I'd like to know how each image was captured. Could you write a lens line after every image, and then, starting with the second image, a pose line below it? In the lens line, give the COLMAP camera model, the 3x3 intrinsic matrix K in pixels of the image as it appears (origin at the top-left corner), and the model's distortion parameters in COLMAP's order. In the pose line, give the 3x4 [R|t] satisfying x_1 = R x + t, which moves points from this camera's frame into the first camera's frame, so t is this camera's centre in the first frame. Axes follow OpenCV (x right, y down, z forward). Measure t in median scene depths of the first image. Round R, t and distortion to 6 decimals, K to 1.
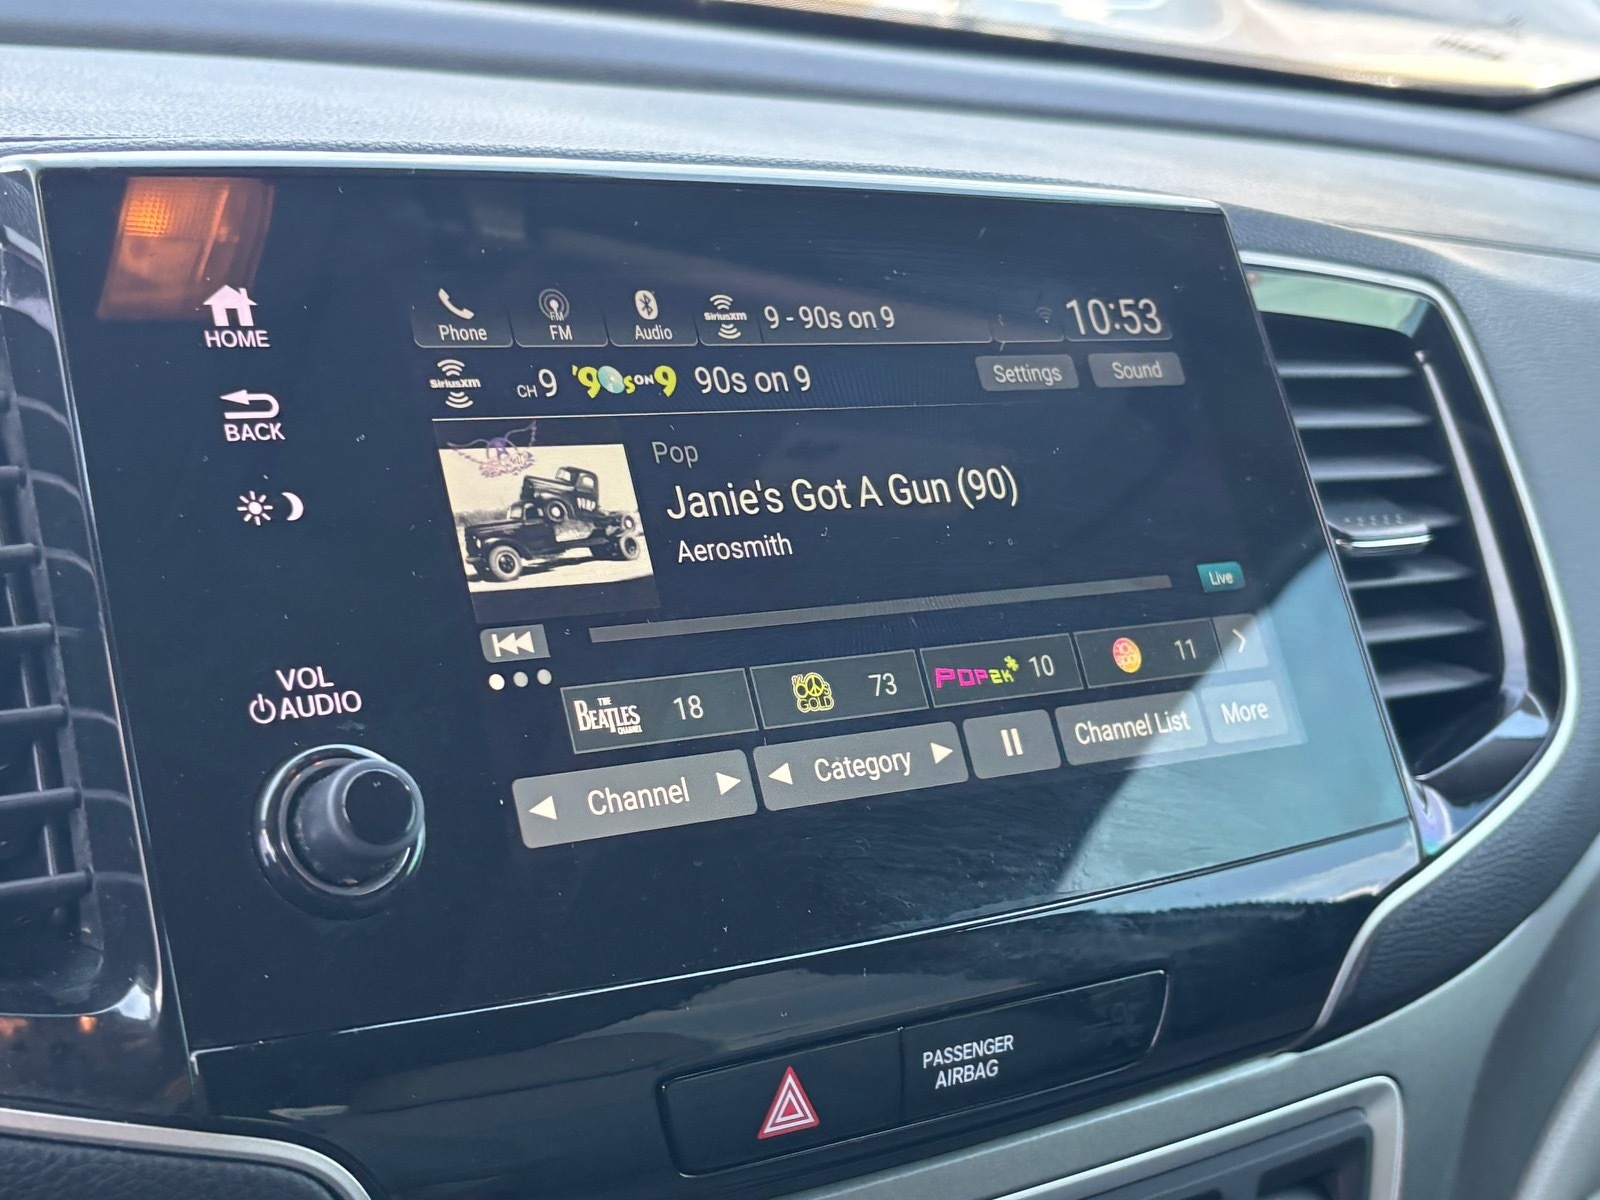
lens RADIAL K [[2265.4, 0, 800.0], [0, 2265.4, 600.0], [0, 0, 1]] dist [0.147789, -0.071410]
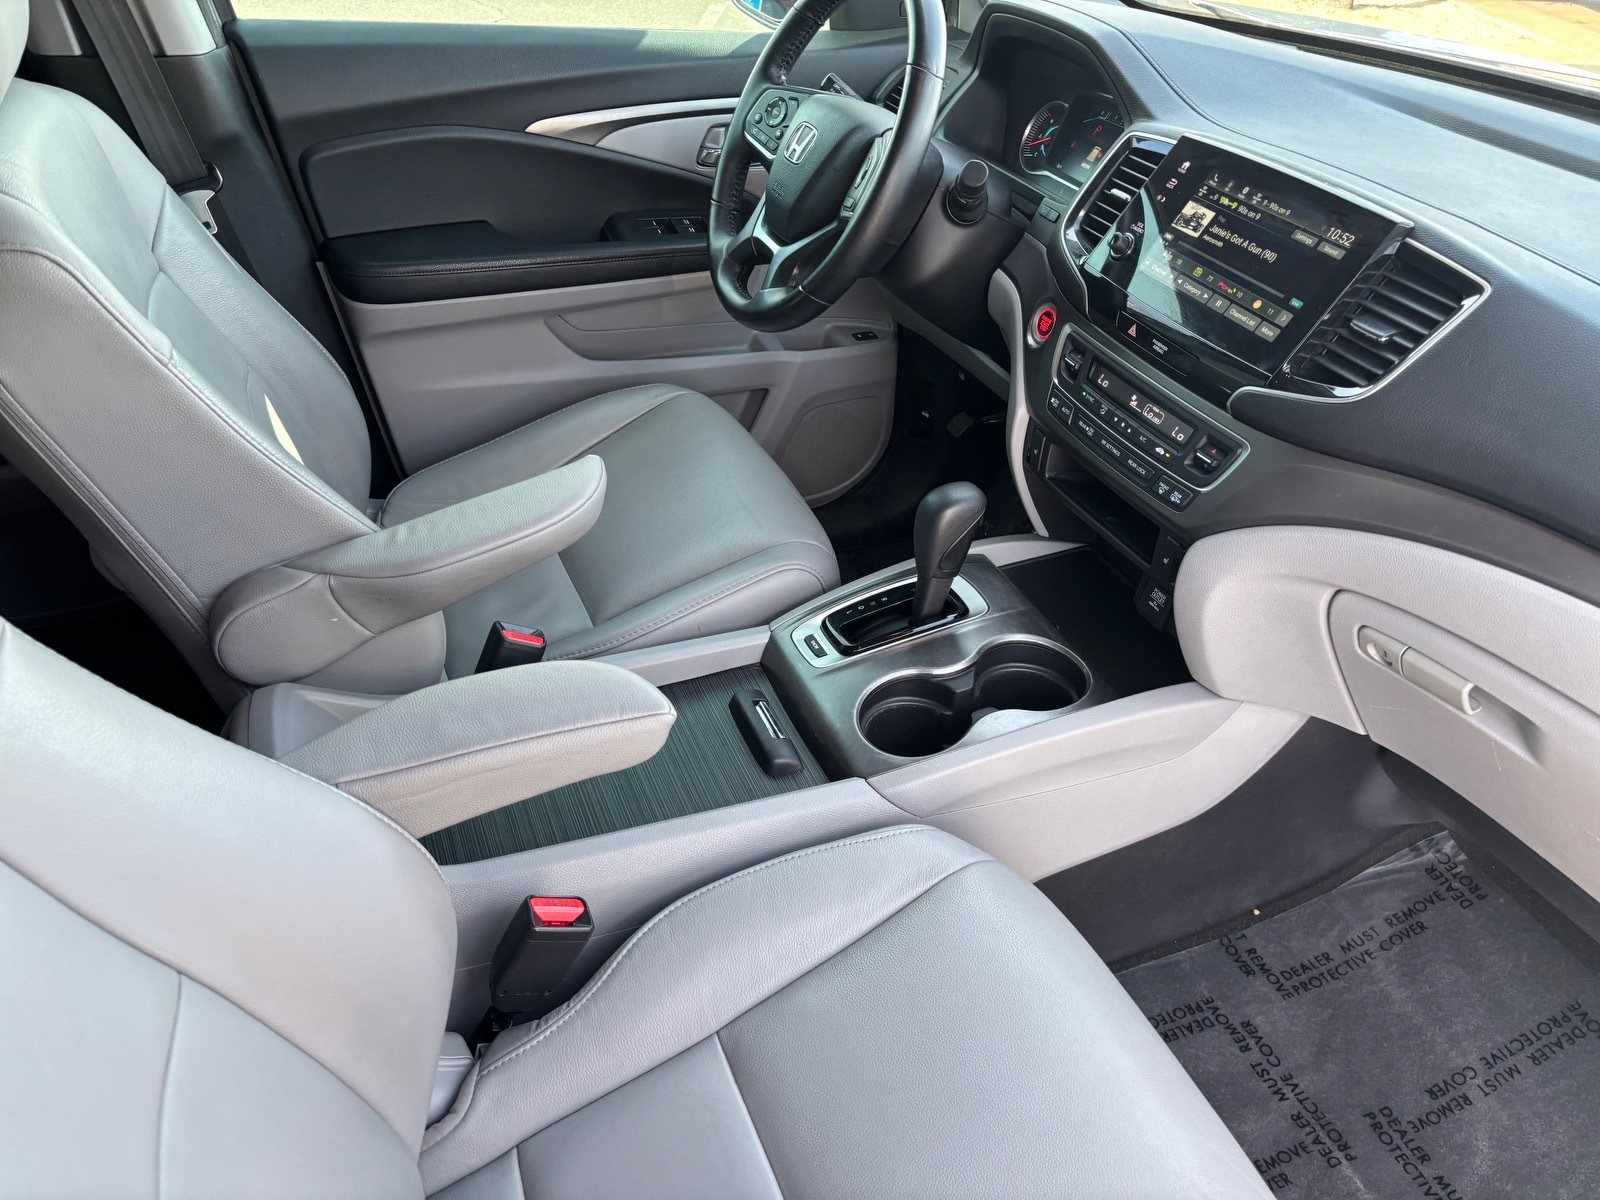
lens RADIAL K [[1235.4, 0, 800.0], [0, 1235.4, 600.0], [0, 0, 1]] dist [0.009232, -0.002472]
pose [[-0.199206, 0.452161, -0.869406, 2.796605], [-0.348595, 0.796461, 0.494097, -0.410805], [0.915859, 0.401498, -0.001039, 0.520792]]
